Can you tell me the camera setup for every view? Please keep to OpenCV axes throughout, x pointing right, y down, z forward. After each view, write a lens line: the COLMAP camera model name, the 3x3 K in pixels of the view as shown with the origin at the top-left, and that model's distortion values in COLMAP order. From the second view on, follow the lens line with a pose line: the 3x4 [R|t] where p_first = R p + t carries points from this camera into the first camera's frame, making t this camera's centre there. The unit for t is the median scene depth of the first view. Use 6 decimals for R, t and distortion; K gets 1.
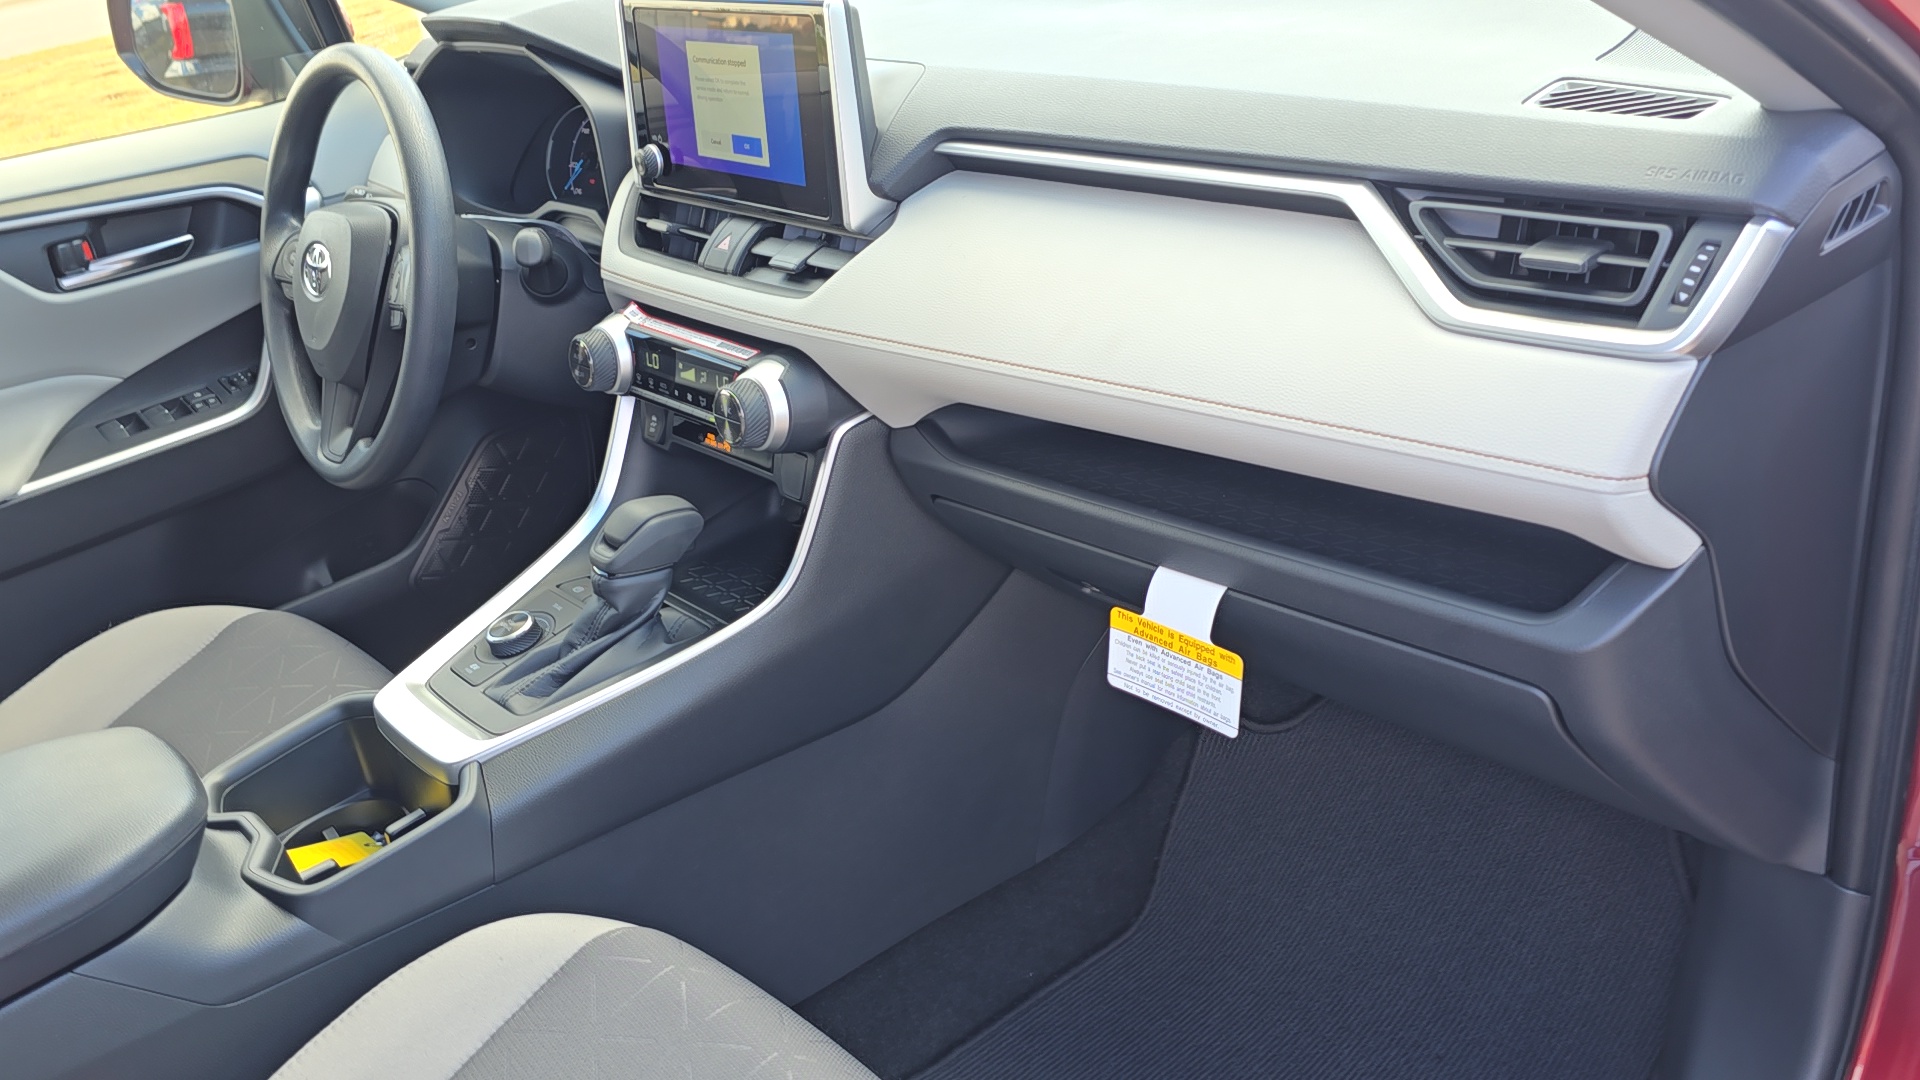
lens RADIAL K [[1610.9, 0, 940.2], [0, 1610.9, 554.4], [0, 0, 1]] dist [-0.021731, 0.015698]
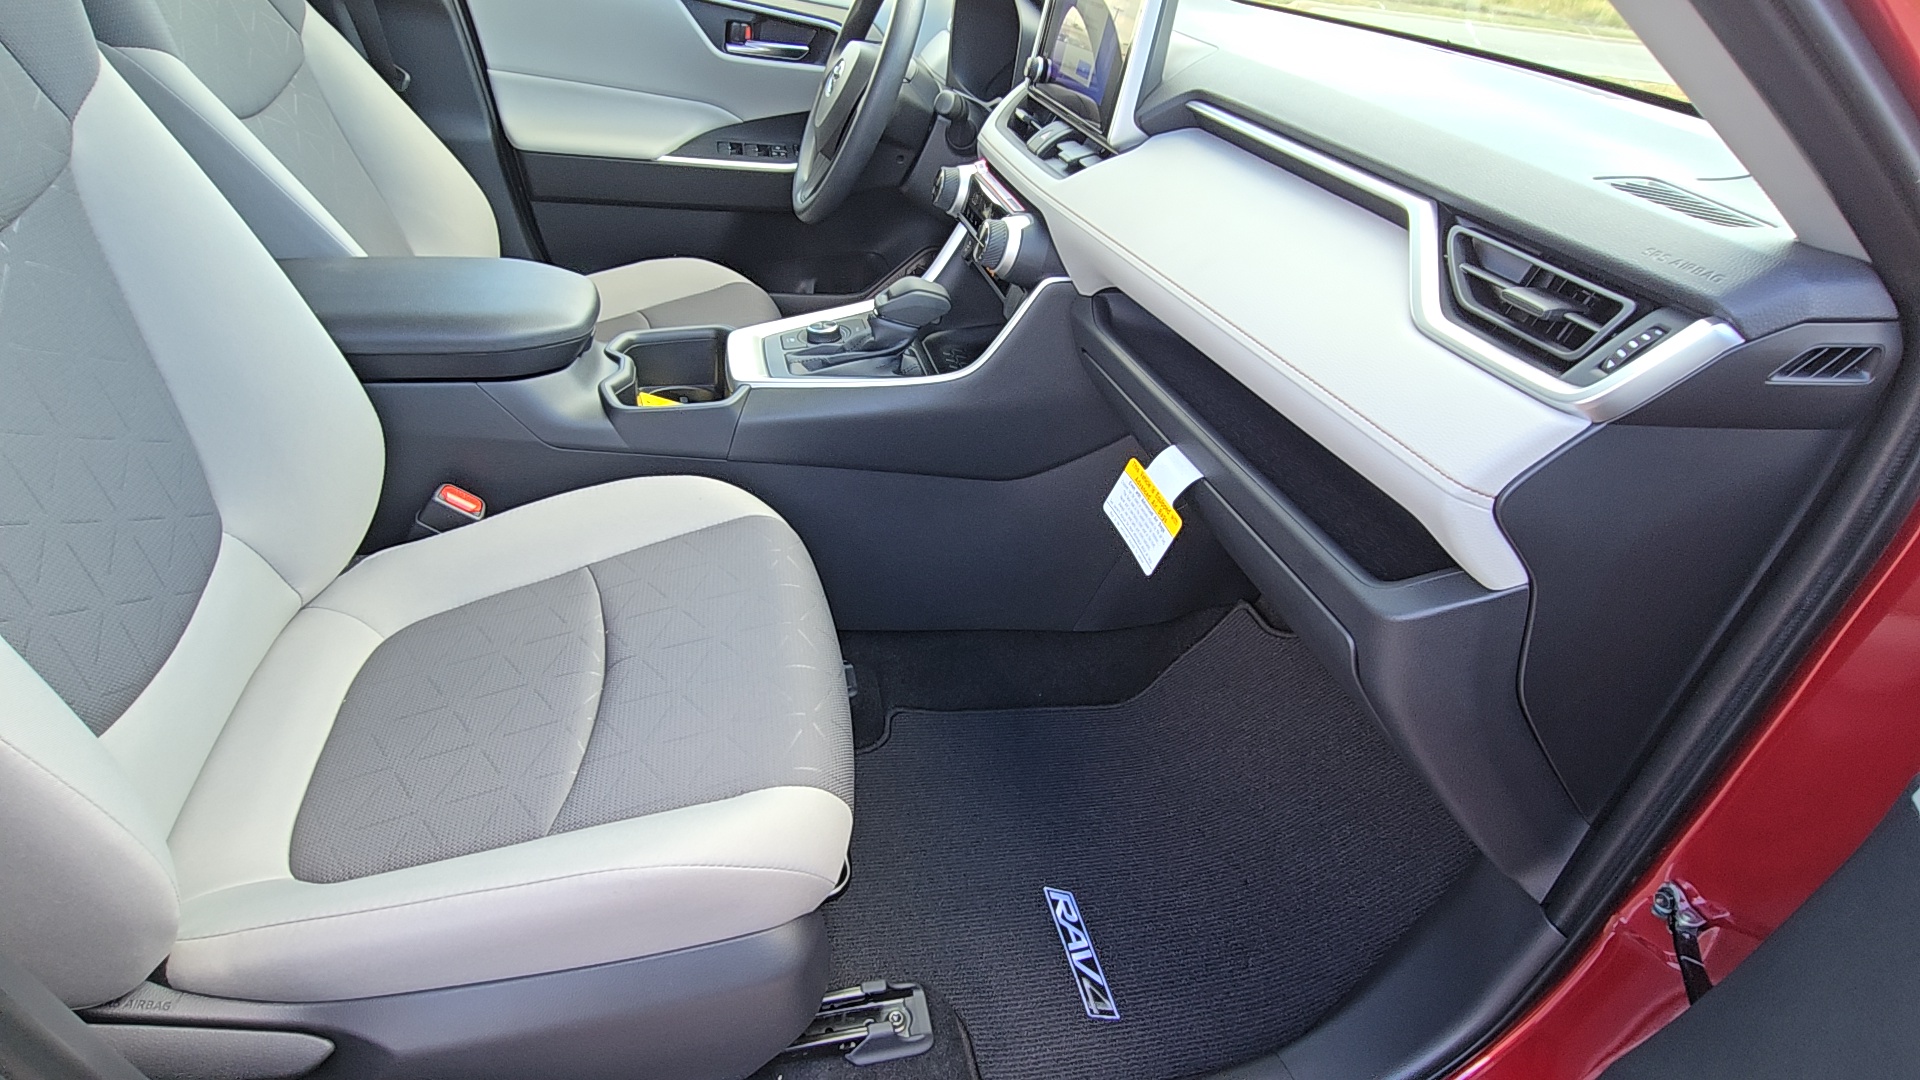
lens RADIAL K [[972.1, 0, 961.2], [0, 972.1, 539.3], [0, 0, 1]] dist [-0.002929, 0.000960]
pose [[0.854373, 0.457292, -0.246840, 0.193685], [-0.427378, 0.888544, 0.166846, 0.015578], [0.295626, -0.037055, 0.954585, 0.147834]]
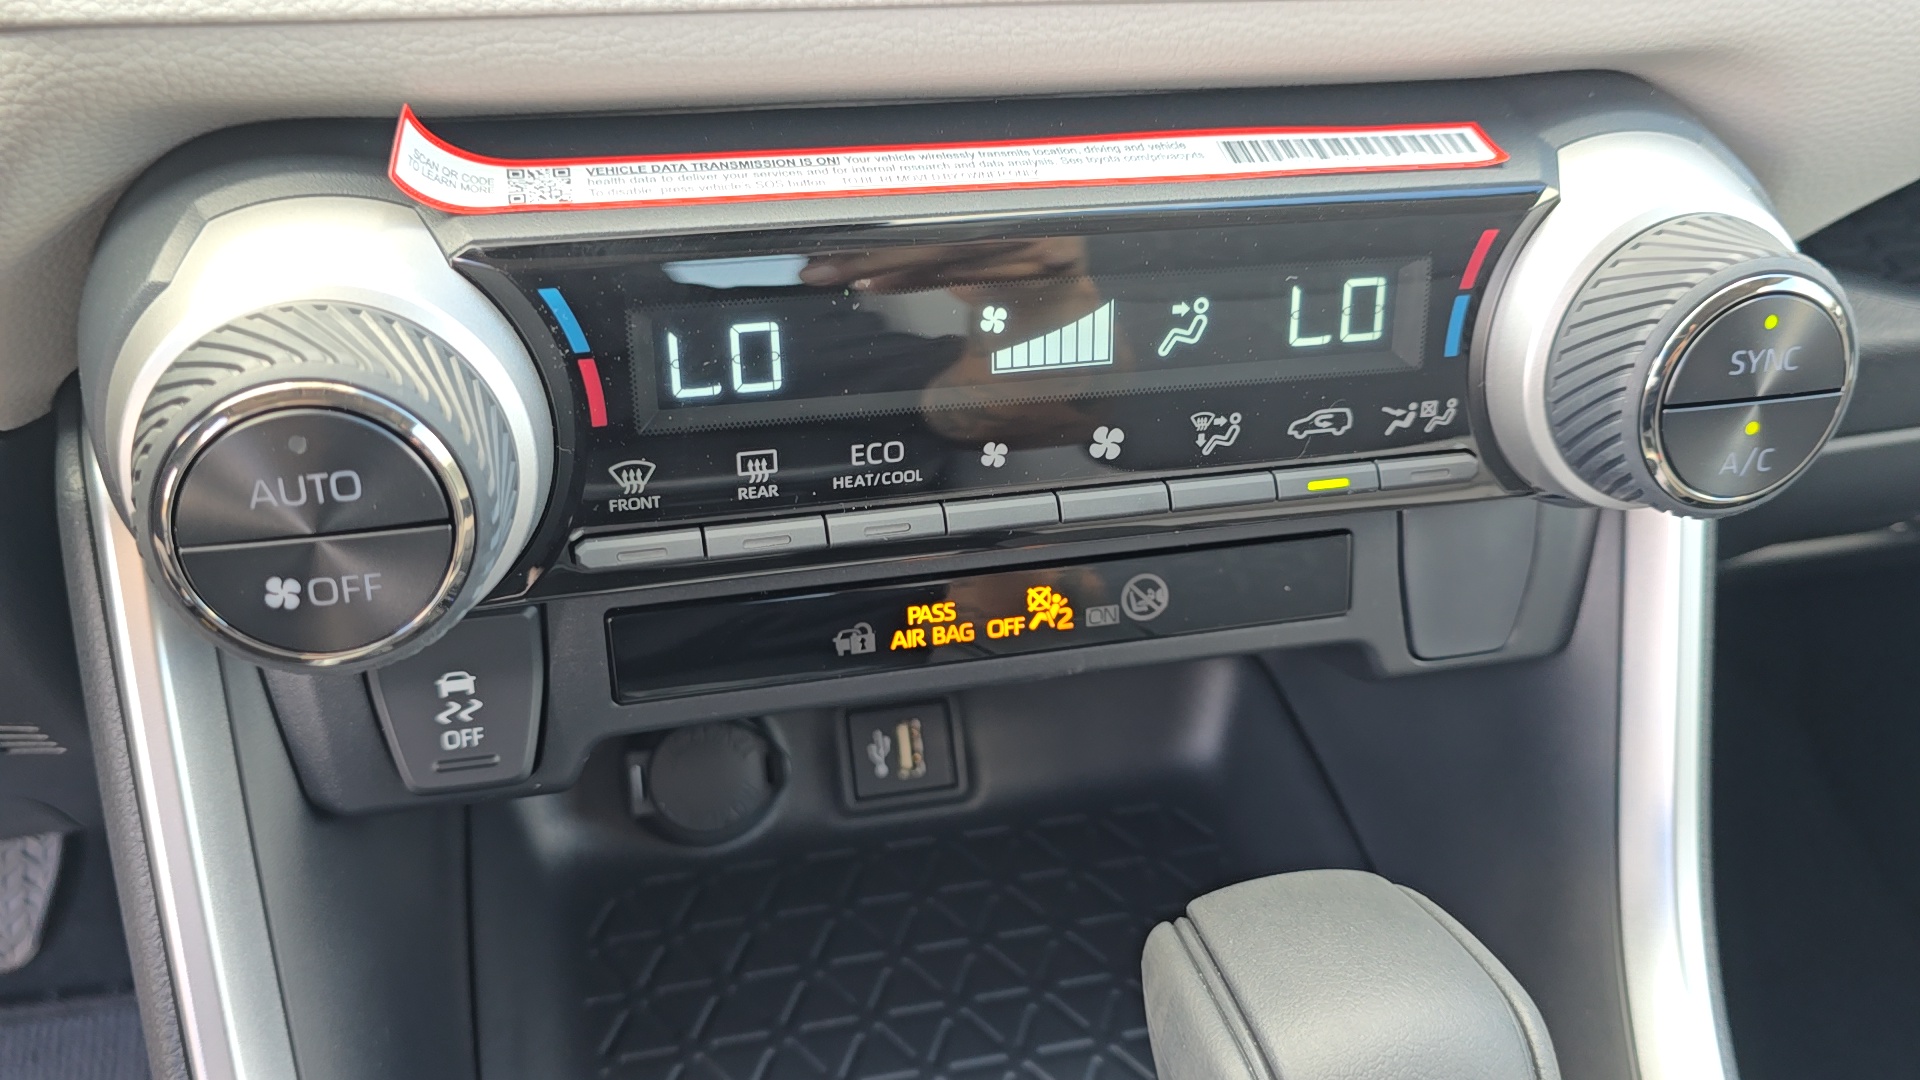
lens RADIAL K [[1610.9, 0, 966.0], [0, 1610.9, 528.8], [0, 0, 1]] dist [-0.021731, 0.015698]
pose [[0.439177, -0.337844, 0.832457, -0.365020], [0.321789, 0.924276, 0.205343, -0.145740], [-0.838794, 0.177694, 0.514635, 0.975722]]
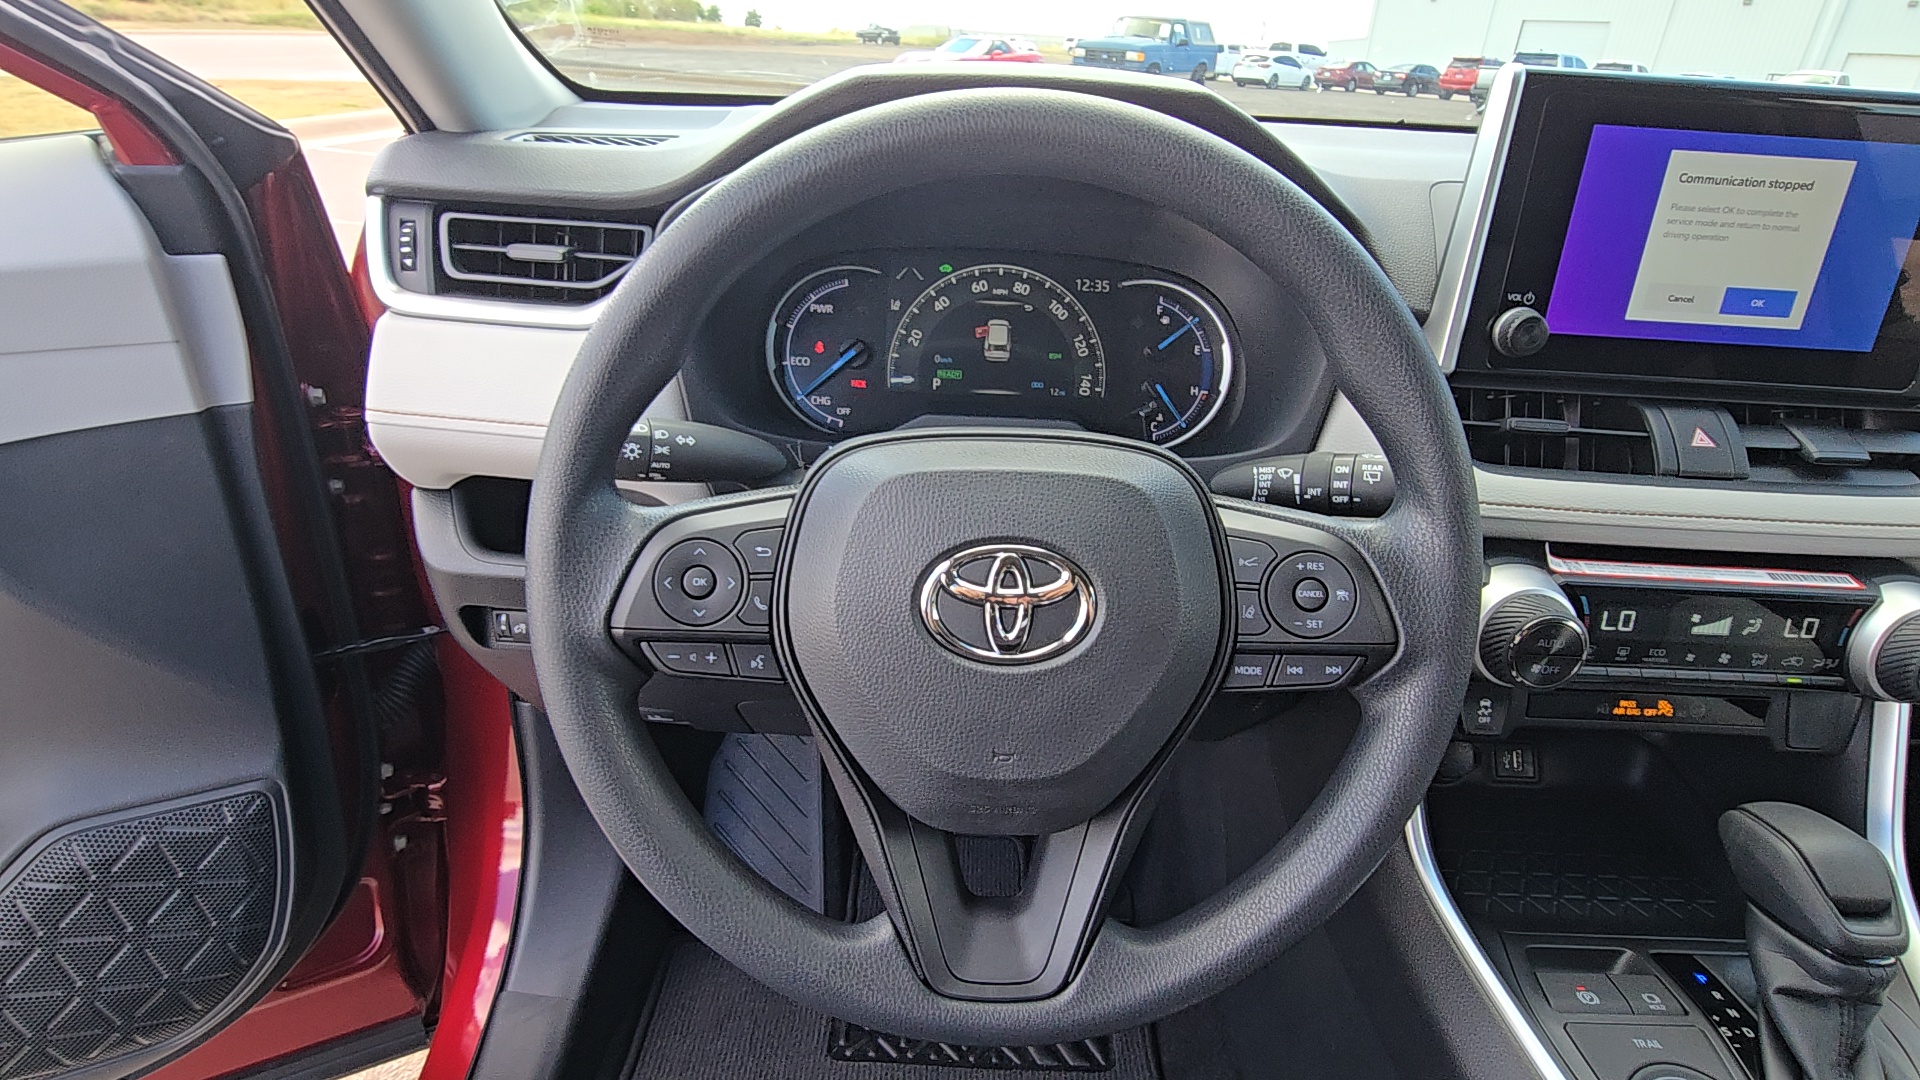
lens RADIAL K [[972.1, 0, 960.1], [0, 972.1, 546.0], [0, 0, 1]] dist [-0.002929, 0.000960]
pose [[0.633538, -0.163484, 0.756242, -0.726274], [0.219995, 0.975141, 0.026506, -0.246316], [-0.741776, 0.149577, 0.653754, 1.034190]]
